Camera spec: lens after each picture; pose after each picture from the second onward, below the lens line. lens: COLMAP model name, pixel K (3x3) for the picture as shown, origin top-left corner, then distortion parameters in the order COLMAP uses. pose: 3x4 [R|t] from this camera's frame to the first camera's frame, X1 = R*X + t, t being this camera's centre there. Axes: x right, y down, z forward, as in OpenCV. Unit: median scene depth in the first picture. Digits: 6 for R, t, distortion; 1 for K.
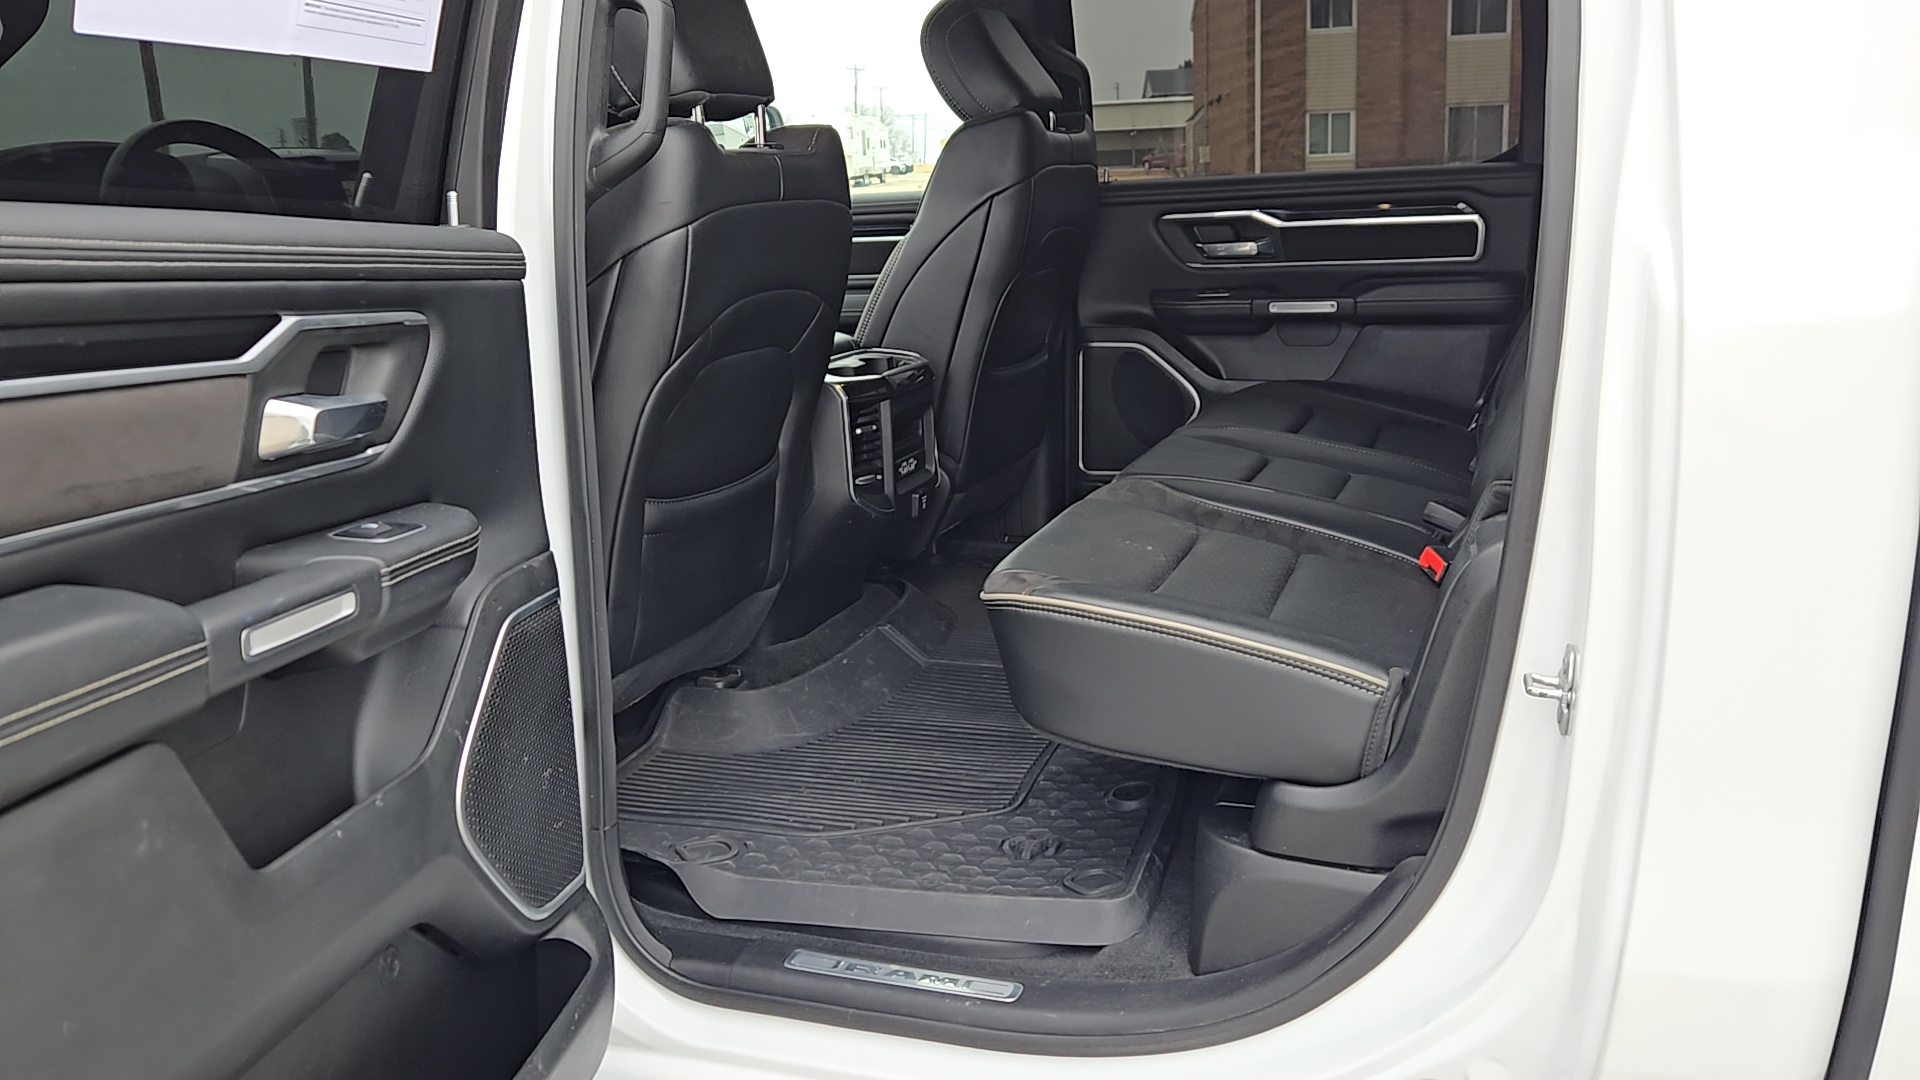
lens RADIAL K [[1576.9, 0, 952.1], [0, 1576.9, 549.2], [0, 0, 1]] dist [0.012635, -0.069955]
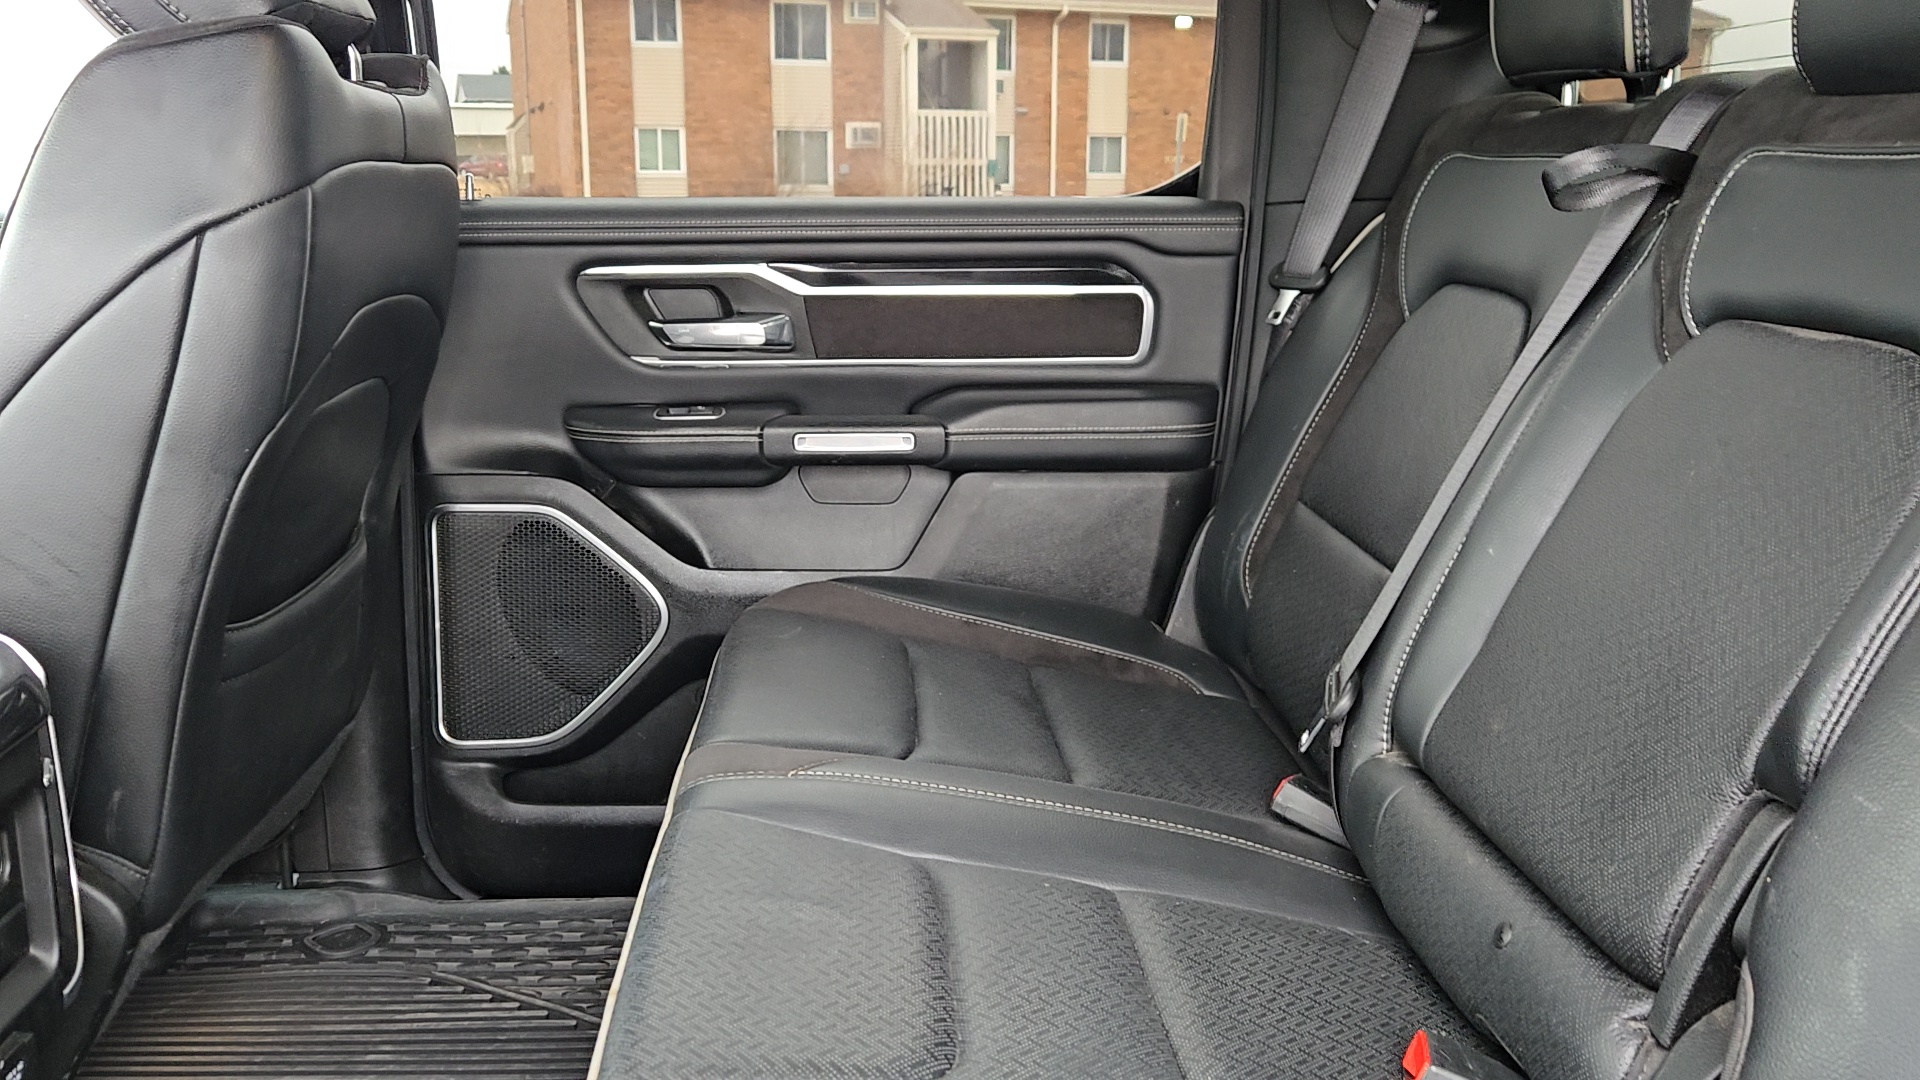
lens RADIAL K [[1596.2, 0, 953.8], [0, 1596.2, 547.0], [0, 0, 1]] dist [-0.007850, -0.002286]
pose [[0.915459, -0.043480, 0.400055, 0.028966], [0.048617, 0.998814, -0.002696, -0.111114], [-0.399464, 0.021918, 0.916487, 0.465103]]
